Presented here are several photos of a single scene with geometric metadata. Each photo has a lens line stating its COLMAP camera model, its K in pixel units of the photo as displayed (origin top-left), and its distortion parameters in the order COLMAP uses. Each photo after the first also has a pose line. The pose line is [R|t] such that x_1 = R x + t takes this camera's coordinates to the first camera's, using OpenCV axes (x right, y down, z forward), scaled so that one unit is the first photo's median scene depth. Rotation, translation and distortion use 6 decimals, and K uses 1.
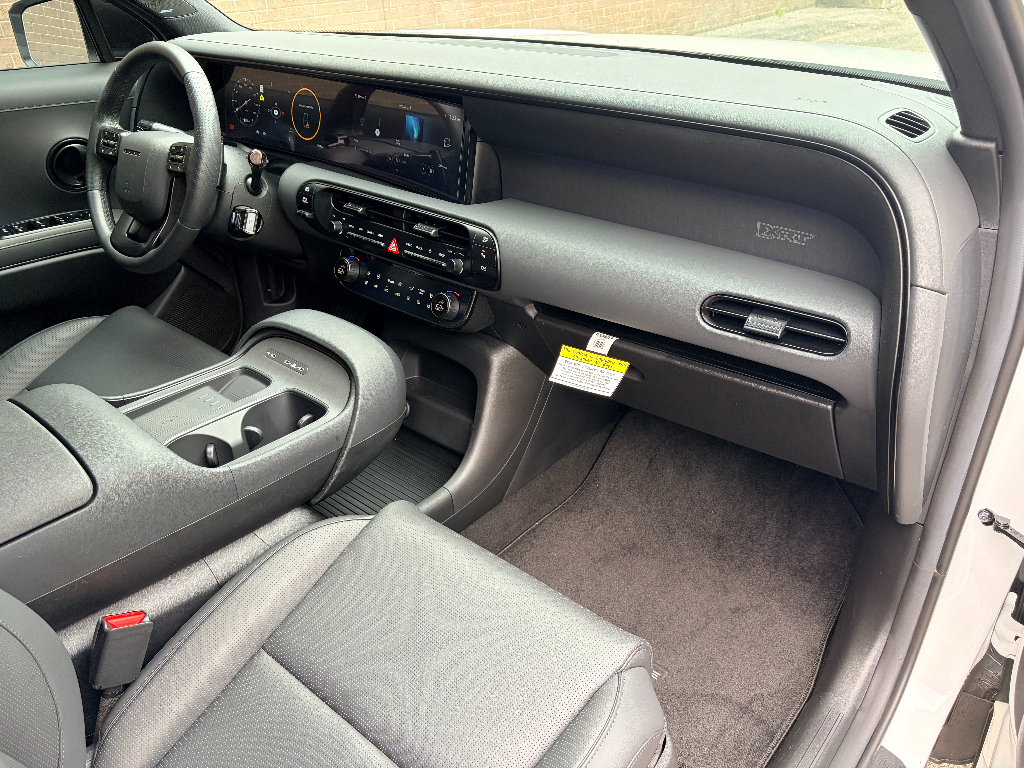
lens RADIAL K [[762.3, 0, 510.5], [0, 762.3, 385.5], [0, 0, 1]] dist [0.016897, -0.004104]
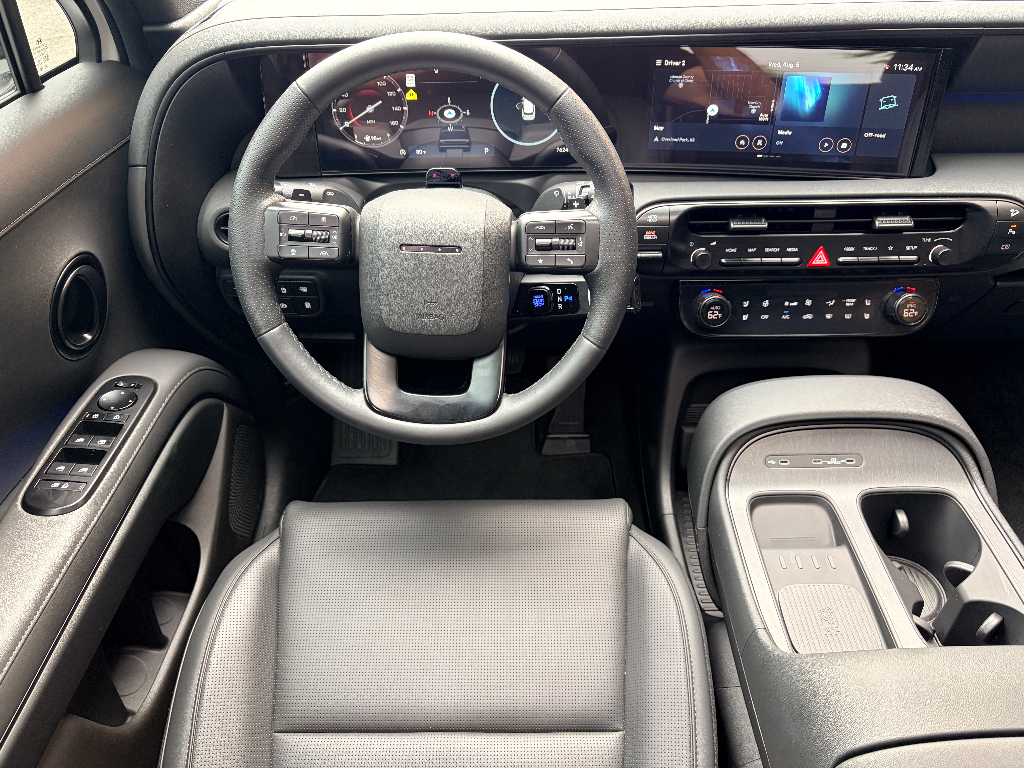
lens RADIAL K [[792.9, 0, 523.4], [0, 792.9, 377.9], [0, 0, 1]] dist [0.024519, -0.006172]
pose [[0.758289, -0.401054, 0.513958, -0.843159], [0.330937, 0.916053, 0.226558, -0.357629], [-0.561675, -0.001709, 0.827356, 0.539439]]
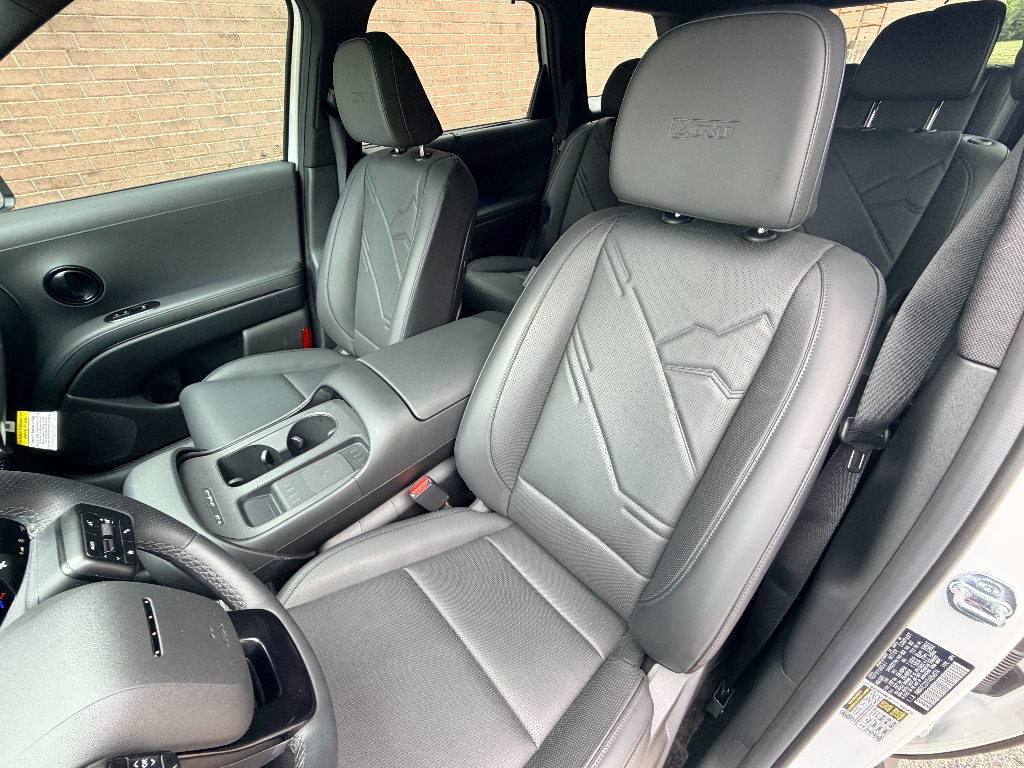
lens RADIAL K [[430.7, 0, 503.7], [0, 430.7, 388.3], [0, 0, 1]] dist [-0.001893, 0.000000]
pose [[-0.989234, -0.026819, 0.143861, -0.789537], [0.122095, 0.390679, 0.912394, -0.609989], [-0.080673, 0.920136, -0.383199, 1.046740]]
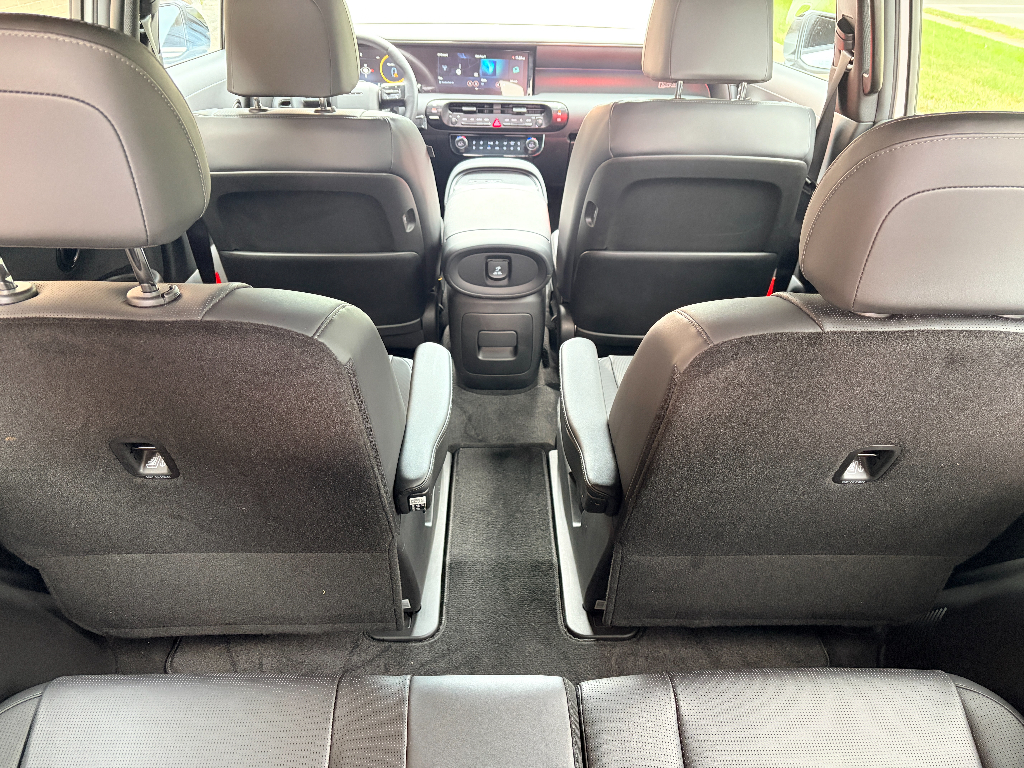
lens RADIAL K [[779.1, 0, 512.0], [0, 779.1, 384.0], [0, 0, 1]] dist [0.008412, 0.012354]
pose [[0.745267, -0.308118, 0.591304, -1.654972], [0.311022, 0.945078, 0.100457, 0.299839], [-0.589781, 0.109041, 0.800168, -0.673239]]
